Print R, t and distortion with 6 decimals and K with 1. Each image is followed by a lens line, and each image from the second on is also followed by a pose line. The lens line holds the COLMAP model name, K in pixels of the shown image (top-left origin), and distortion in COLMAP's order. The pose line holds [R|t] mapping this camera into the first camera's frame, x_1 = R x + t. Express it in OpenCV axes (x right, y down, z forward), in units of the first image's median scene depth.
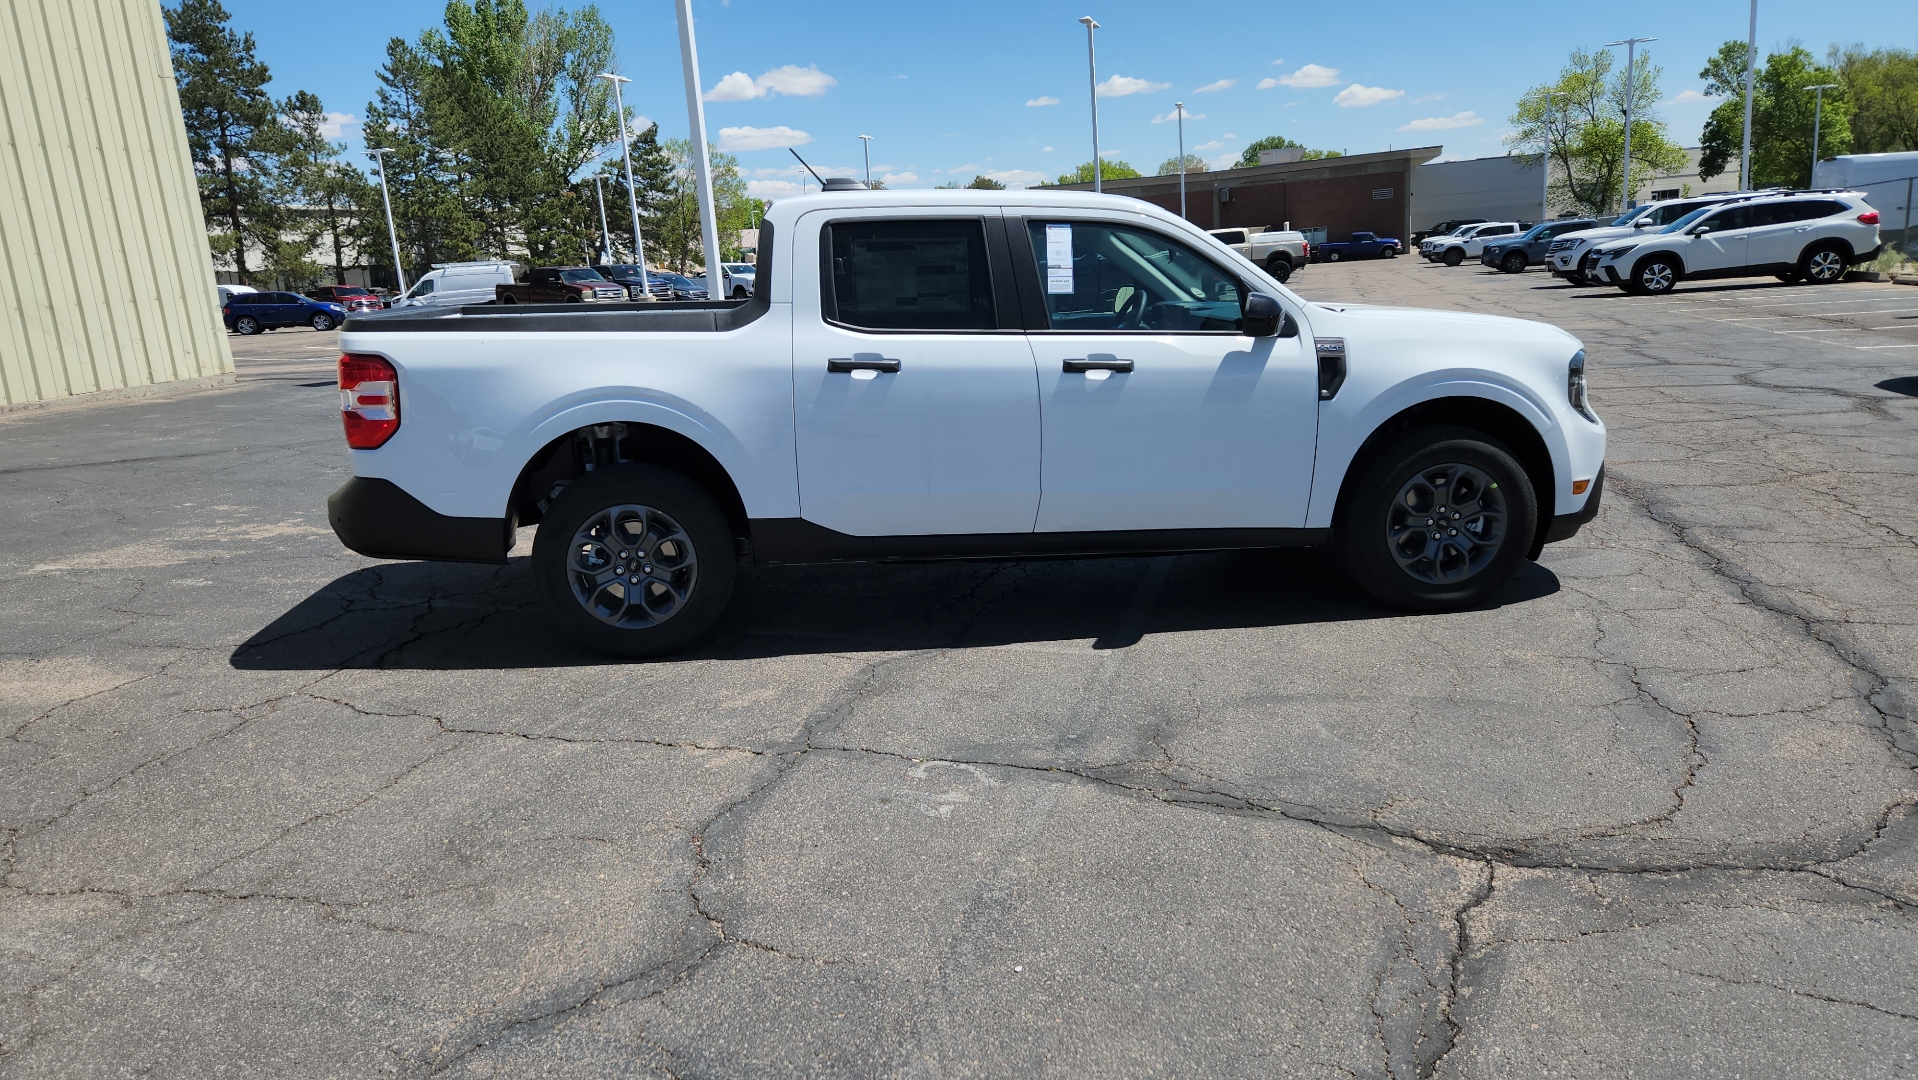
lens RADIAL K [[1299.9, 0, 920.3], [0, 1299.9, 523.8], [0, 0, 1]] dist [0.074426, -0.059831]
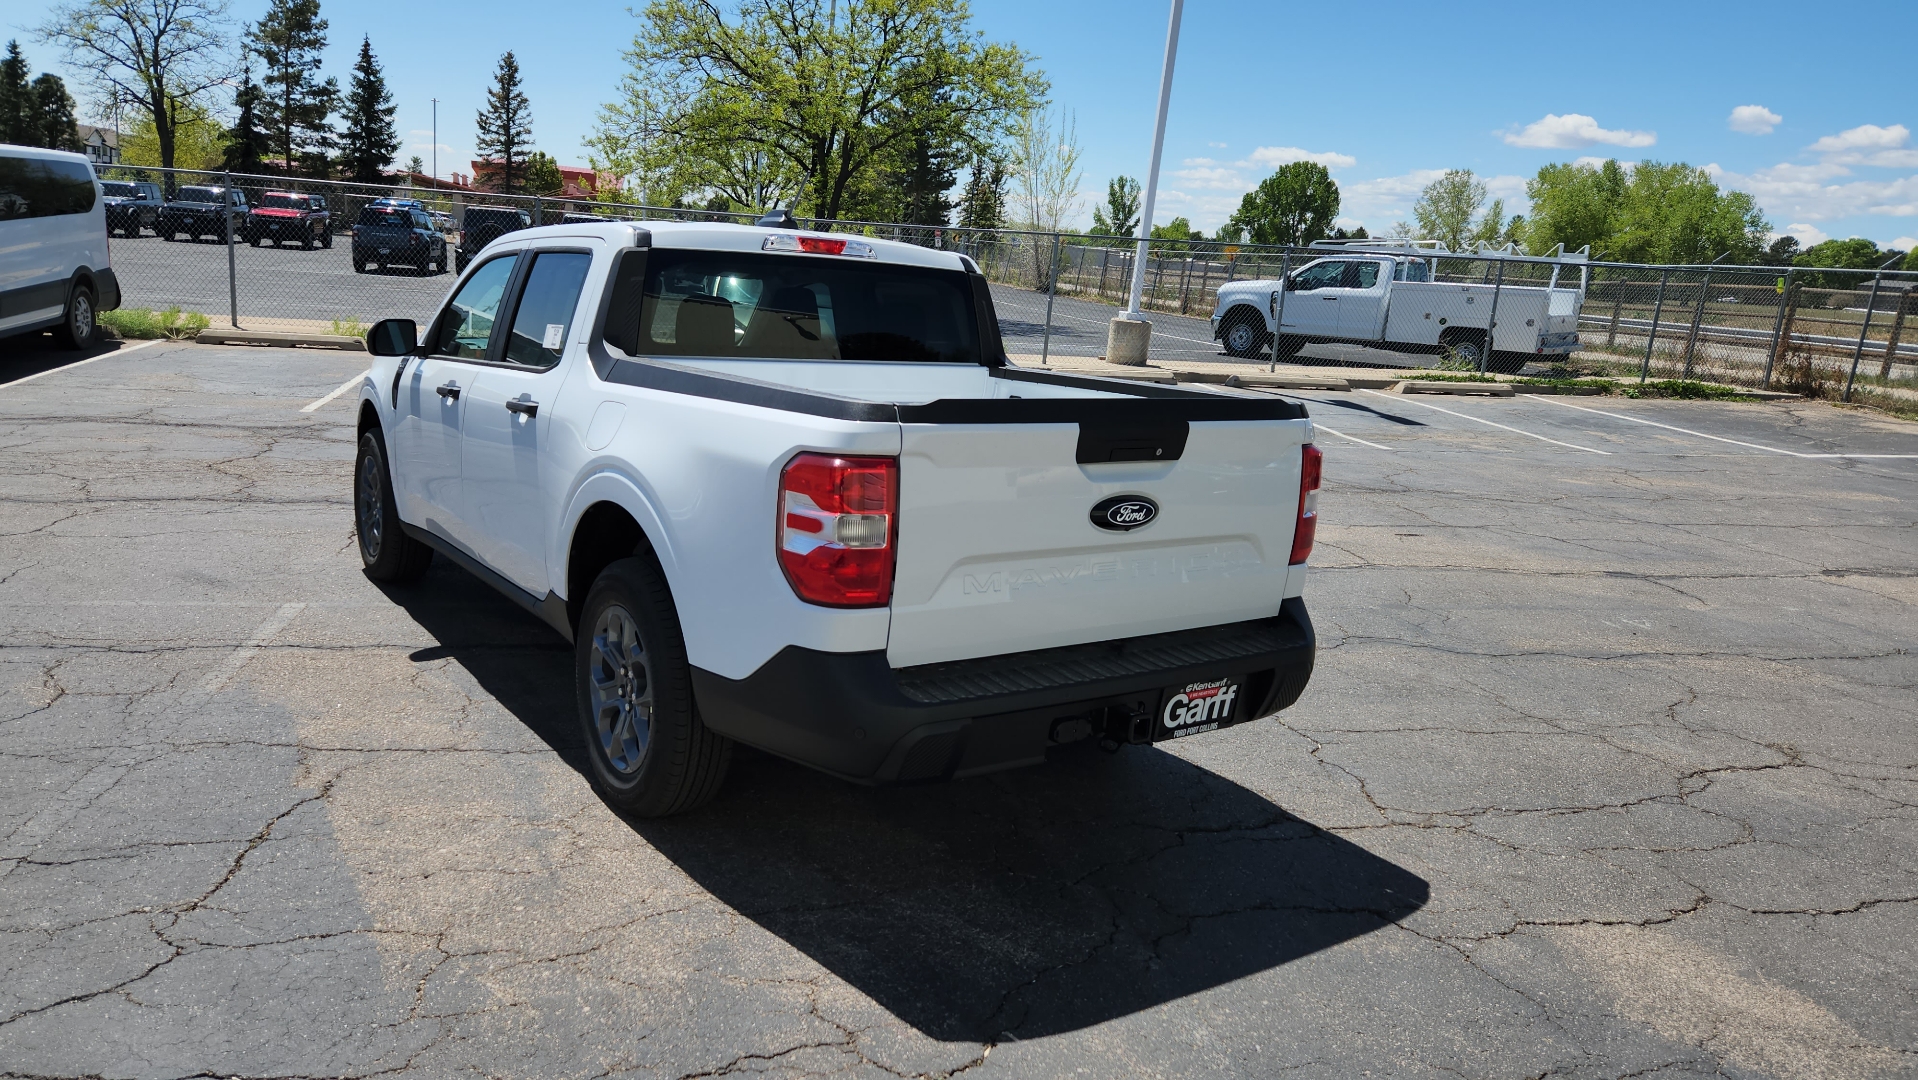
lens RADIAL K [[1265.8, 0, 922.9], [0, 1265.8, 537.1], [0, 0, 1]] dist [0.070995, -0.059804]
pose [[-0.491593, -0.163748, 0.855291, -0.898685], [0.130058, 0.957340, 0.258039, -0.277275], [-0.861058, 0.238088, -0.449325, 1.421750]]
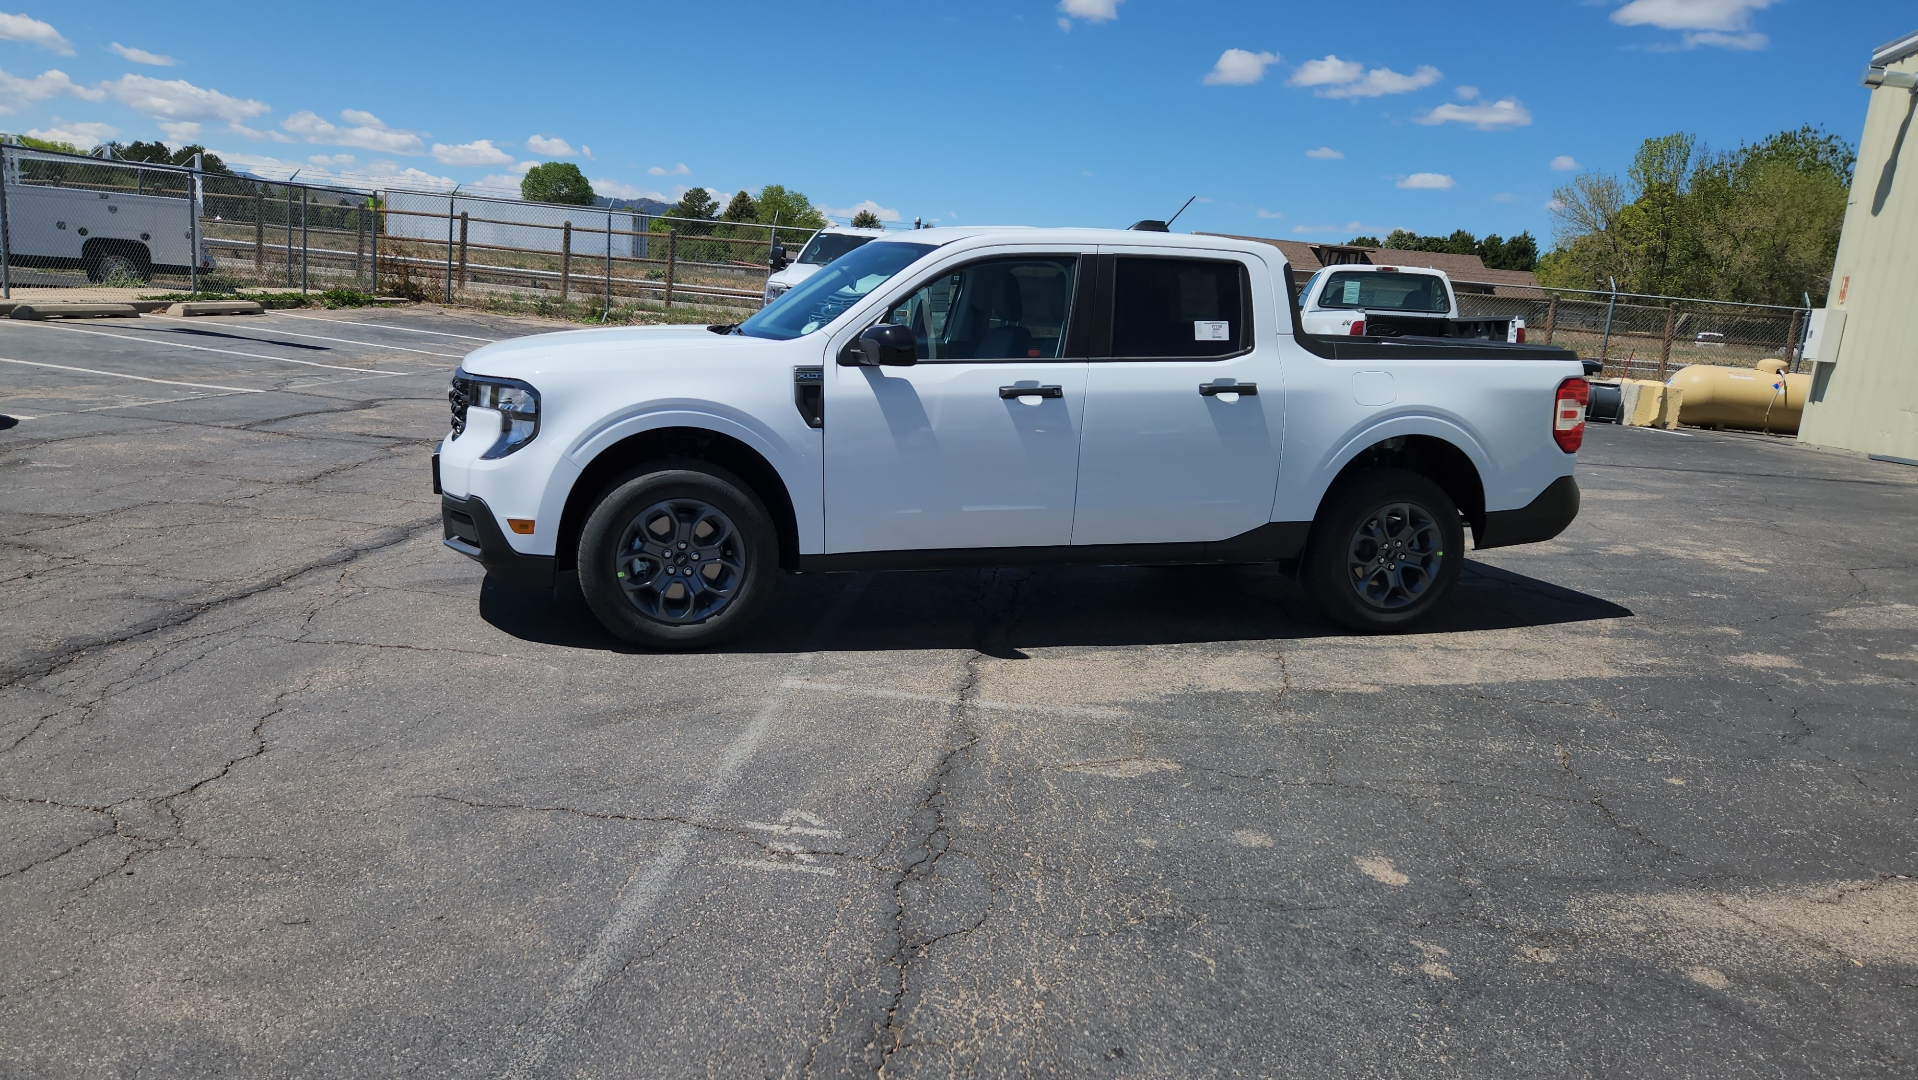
lens RADIAL K [[1274.0, 0, 911.2], [0, 1274.0, 533.7], [0, 0, 1]] dist [0.074039, -0.058220]
pose [[-0.983000, 0.011473, -0.183248, 0.364352], [-0.060234, 0.922659, 0.380884, -0.446079], [0.173445, 0.385447, -0.906282, 2.177478]]
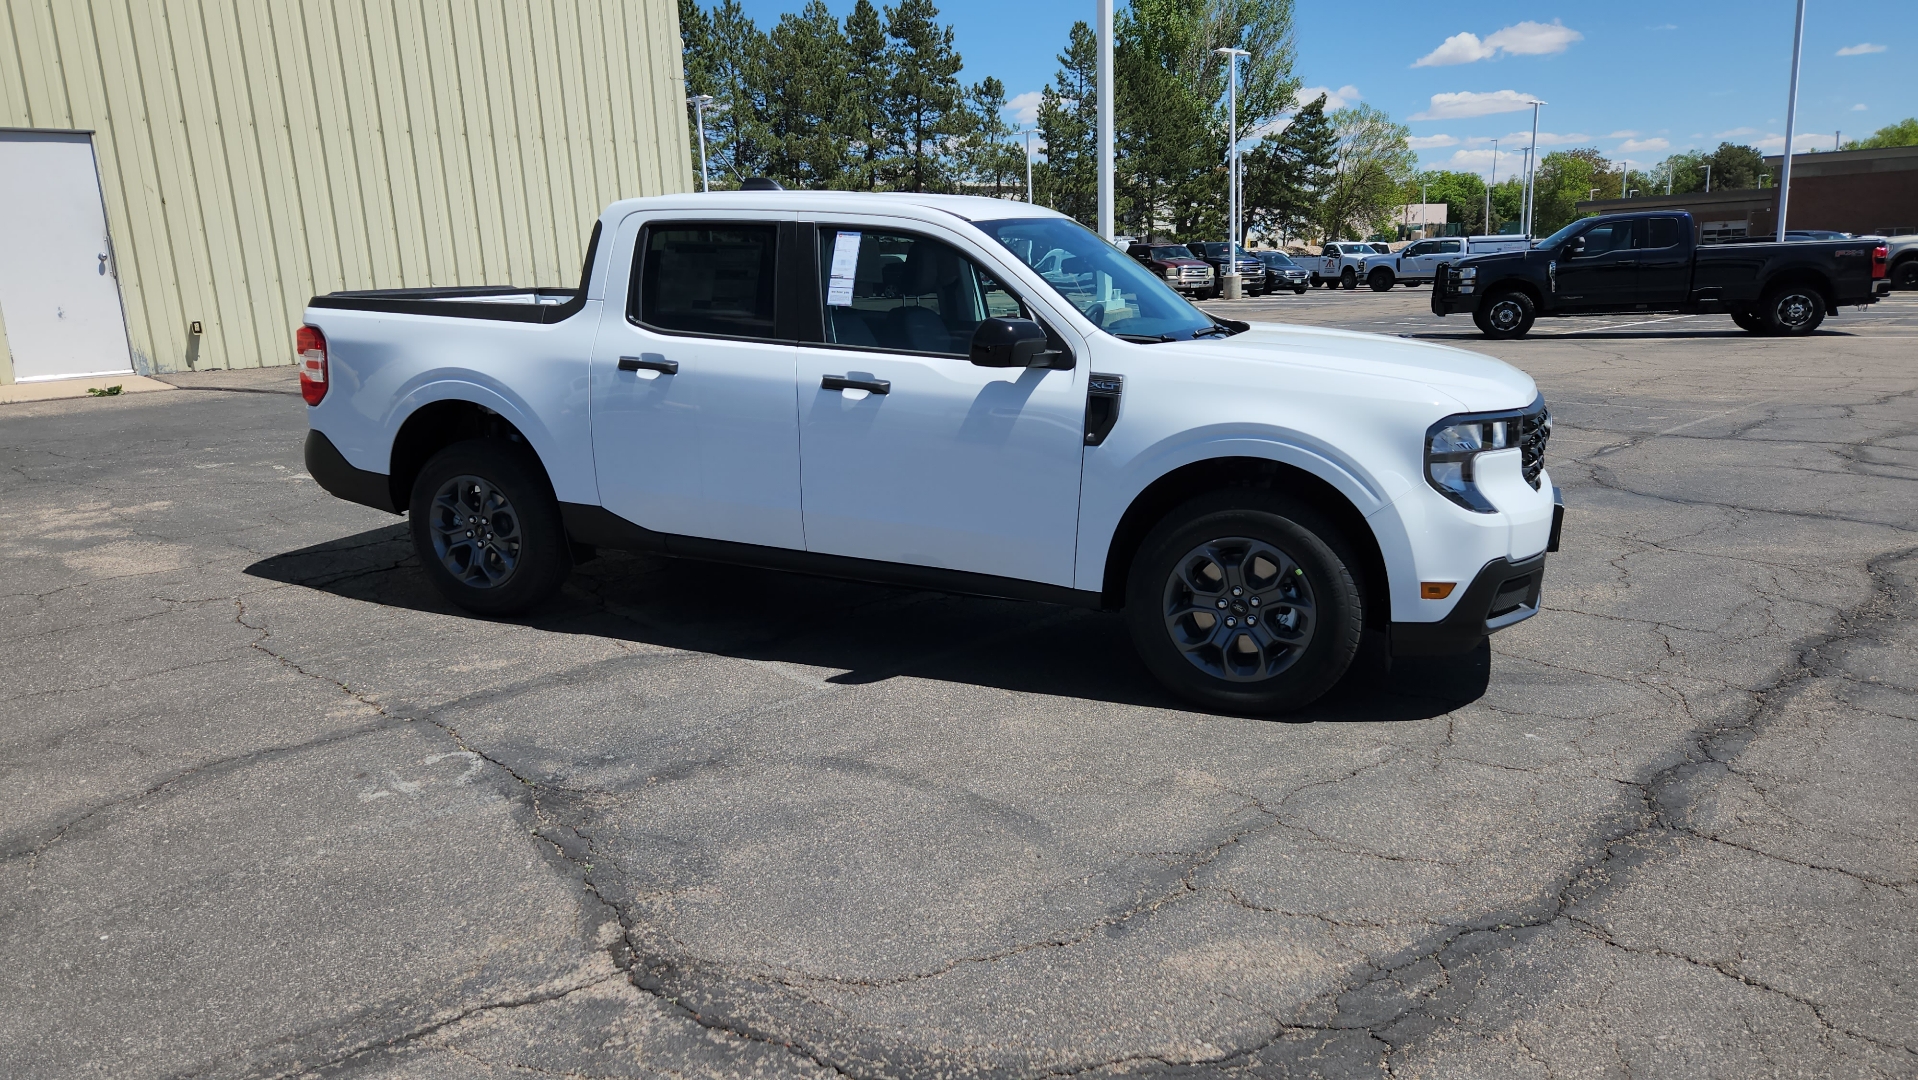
lens RADIAL K [[1299.1, 0, 925.9], [0, 1299.1, 543.1], [0, 0, 1]] dist [0.074105, -0.061681]
pose [[0.877403, 0.133867, -0.460699, 0.586272], [-0.118764, 0.990999, 0.061771, -0.067114], [0.464822, 0.000516, 0.885404, 0.180791]]
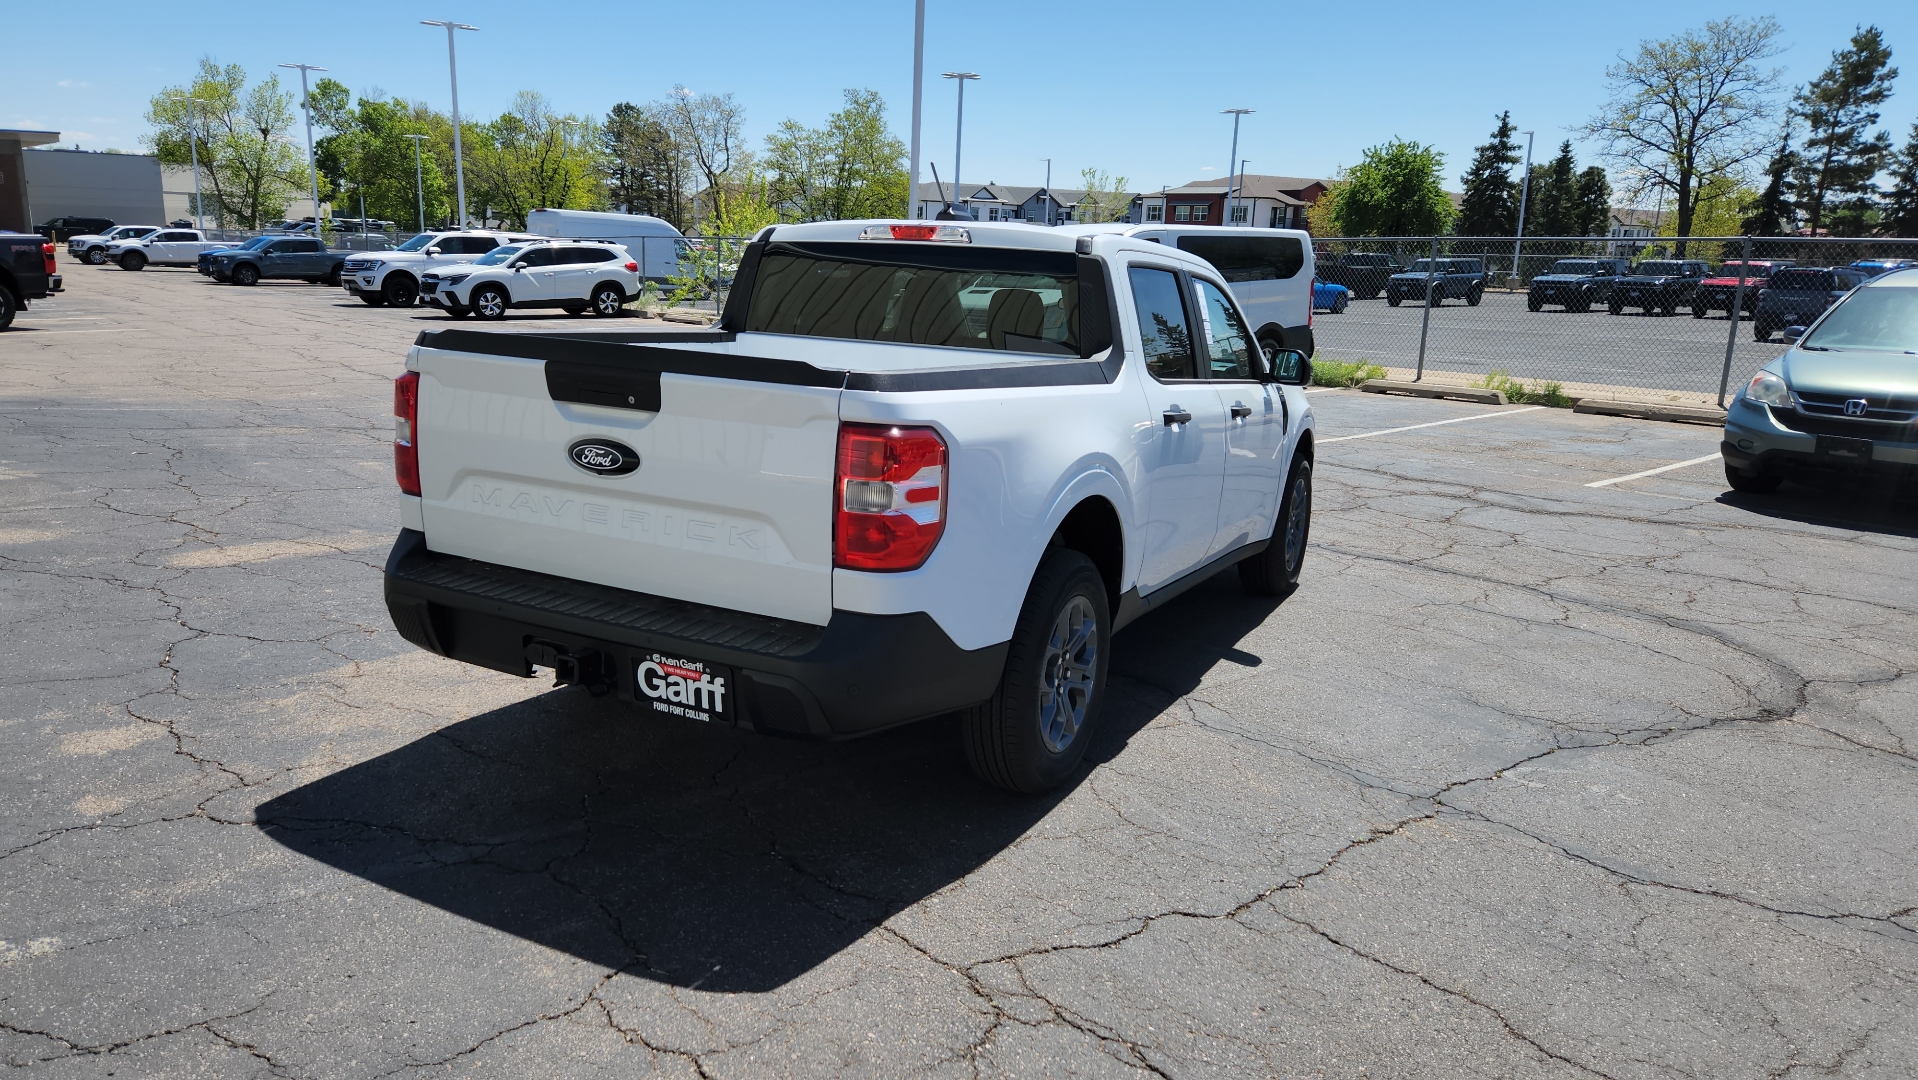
lens RADIAL K [[1274.3, 0, 930.4], [0, 1274.3, 530.5], [0, 0, 1]] dist [0.076627, -0.059885]
pose [[0.534872, -0.102123, 0.838739, -0.860905], [0.102821, 0.993158, 0.055355, -0.101059], [-0.838654, 0.056632, 0.541713, 0.594261]]
